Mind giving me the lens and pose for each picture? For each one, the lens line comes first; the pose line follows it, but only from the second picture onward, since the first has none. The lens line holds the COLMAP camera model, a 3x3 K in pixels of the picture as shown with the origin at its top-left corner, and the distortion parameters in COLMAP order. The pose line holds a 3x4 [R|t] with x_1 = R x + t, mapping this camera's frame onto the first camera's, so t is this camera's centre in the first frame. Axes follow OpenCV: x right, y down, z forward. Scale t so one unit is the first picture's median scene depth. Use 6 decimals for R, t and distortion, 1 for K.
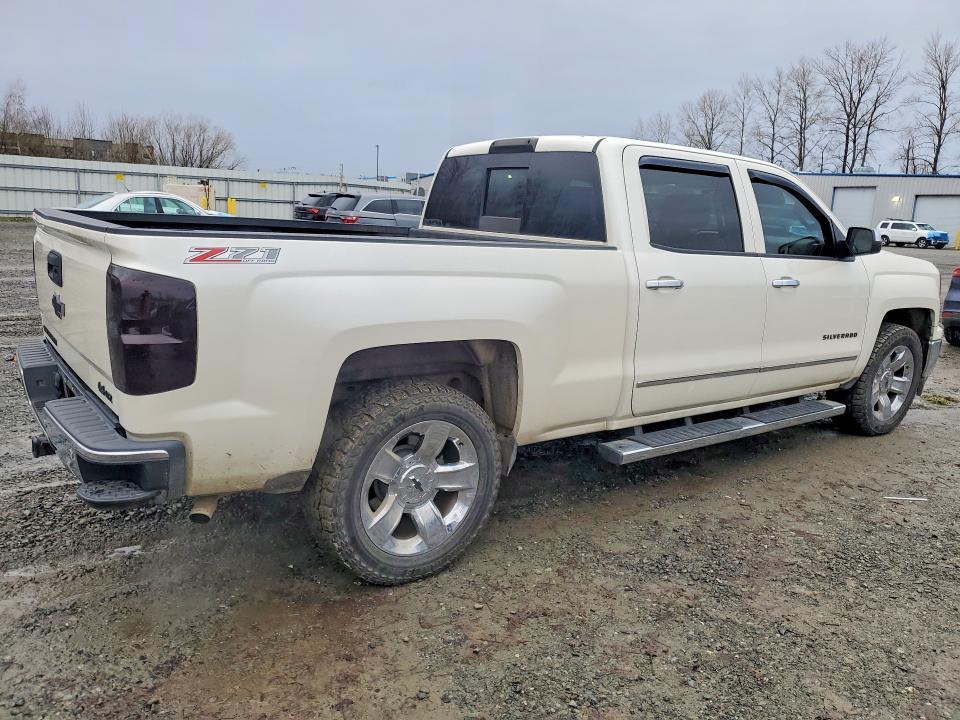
lens RADIAL K [[785.1, 0, 483.6], [0, 785.1, 361.2], [0, 0, 1]] dist [0.001280, -0.030772]
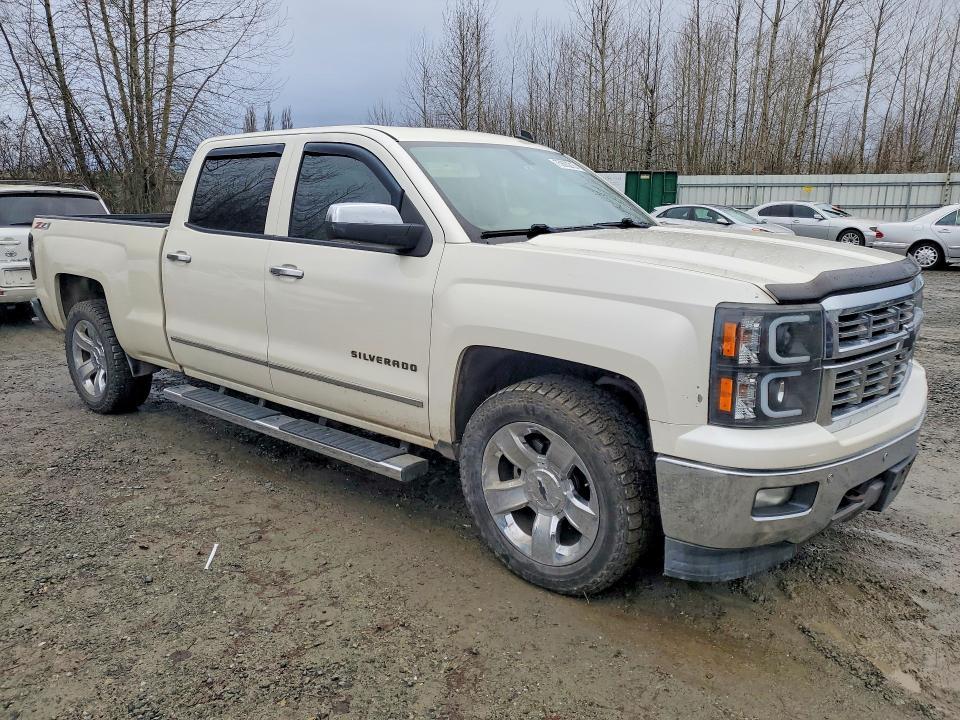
lens RADIAL K [[785.1, 0, 484.2], [0, 785.1, 361.0], [0, 0, 1]] dist [0.001280, -0.030772]
pose [[0.177715, 0.148517, -0.972810, 1.282554], [-0.181448, 0.976542, 0.115939, -0.143812], [0.967209, 0.155910, 0.200494, 1.063290]]
